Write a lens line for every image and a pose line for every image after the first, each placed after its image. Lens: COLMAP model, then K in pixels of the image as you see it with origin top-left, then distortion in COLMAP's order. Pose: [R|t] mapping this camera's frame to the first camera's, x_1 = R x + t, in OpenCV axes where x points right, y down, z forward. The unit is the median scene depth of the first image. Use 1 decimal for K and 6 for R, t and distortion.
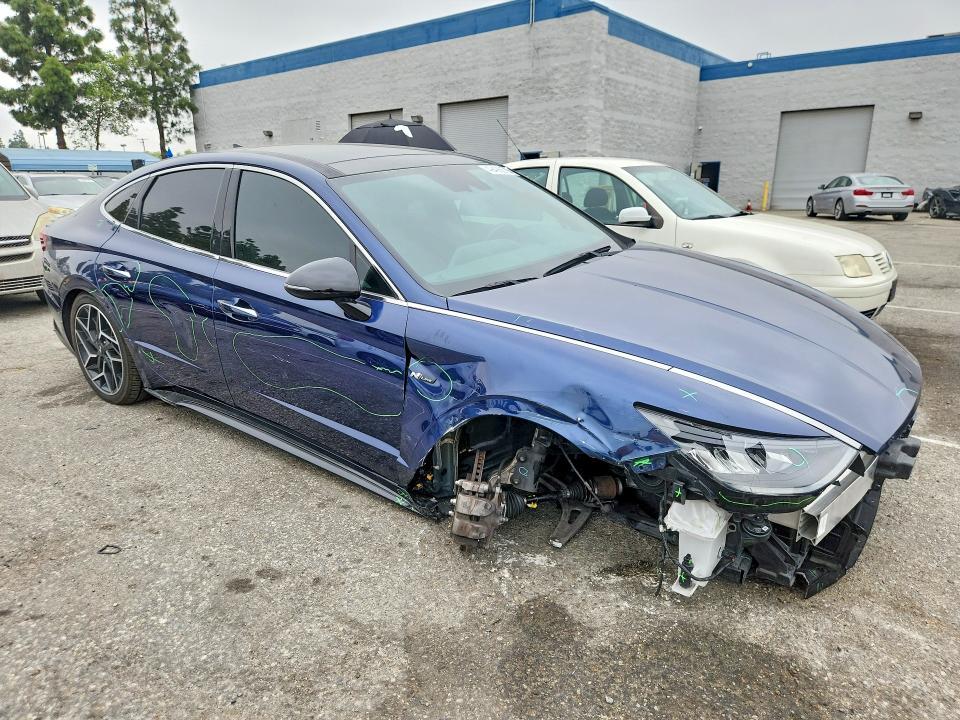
lens RADIAL K [[696.0, 0, 482.1], [0, 696.0, 358.3], [0, 0, 1]] dist [0.058271, -0.049066]
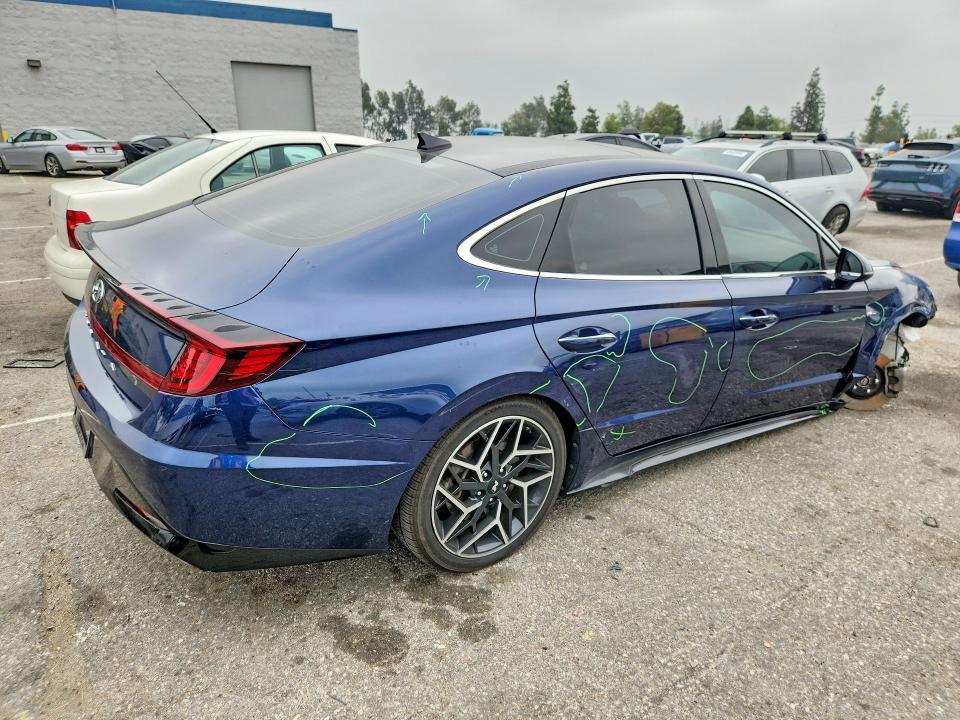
lens RADIAL K [[696.0, 0, 482.1], [0, 696.0, 358.3], [0, 0, 1]] dist [0.058271, -0.049066]
pose [[0.257663, -0.291191, 0.921313, -0.281728], [0.217823, 0.946469, 0.238223, -0.069293], [-0.941362, 0.139302, 0.307298, 0.214575]]
